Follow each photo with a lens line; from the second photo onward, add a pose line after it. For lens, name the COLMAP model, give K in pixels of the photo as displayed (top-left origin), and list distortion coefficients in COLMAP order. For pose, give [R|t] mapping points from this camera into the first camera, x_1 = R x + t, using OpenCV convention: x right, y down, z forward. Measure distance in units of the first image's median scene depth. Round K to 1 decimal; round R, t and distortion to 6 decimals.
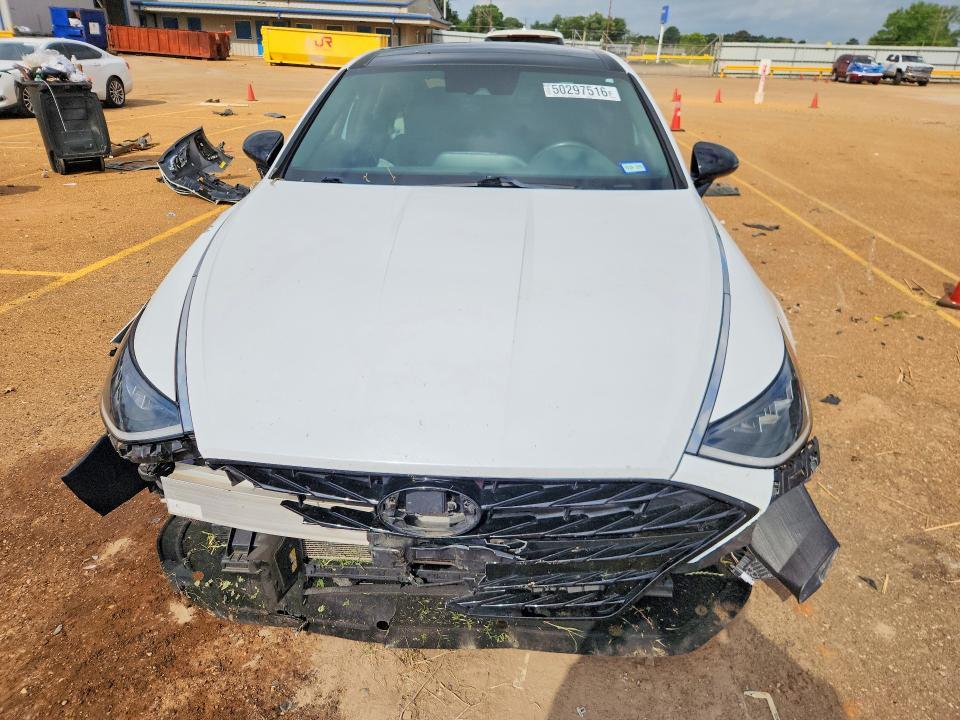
lens RADIAL K [[694.5, 0, 475.6], [0, 694.5, 361.9], [0, 0, 1]] dist [0.062653, -0.053530]
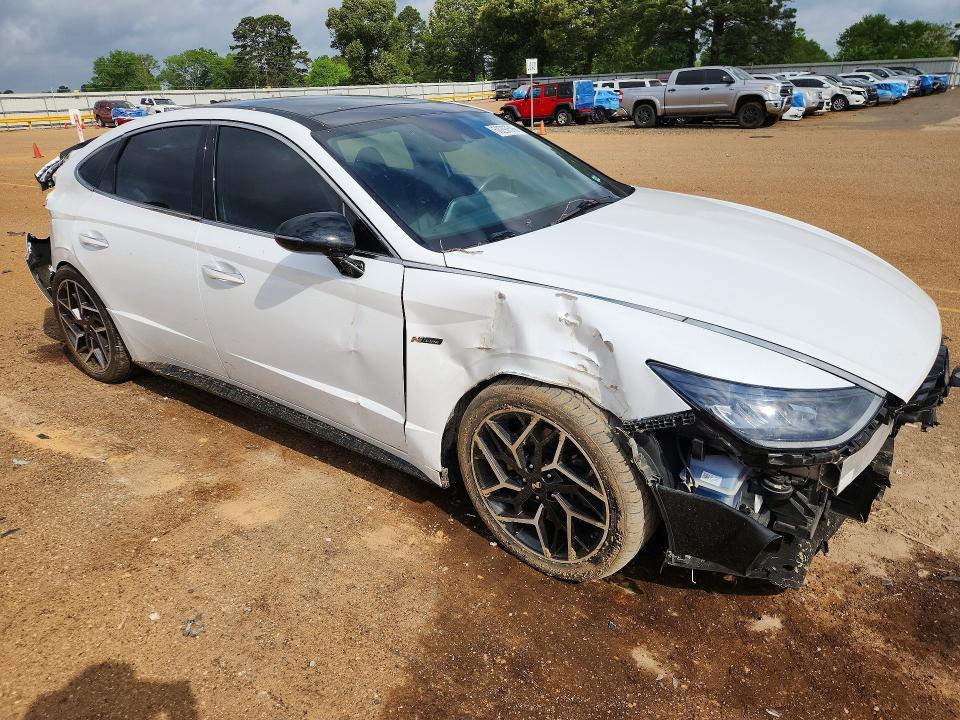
lens RADIAL K [[694.5, 0, 475.6], [0, 694.5, 361.9], [0, 0, 1]] dist [0.062653, -0.053530]
pose [[0.490231, -0.358033, 0.794661, -1.159407], [0.401534, 0.901993, 0.158682, -0.293718], [-0.773592, 0.241292, 0.585947, 0.550197]]
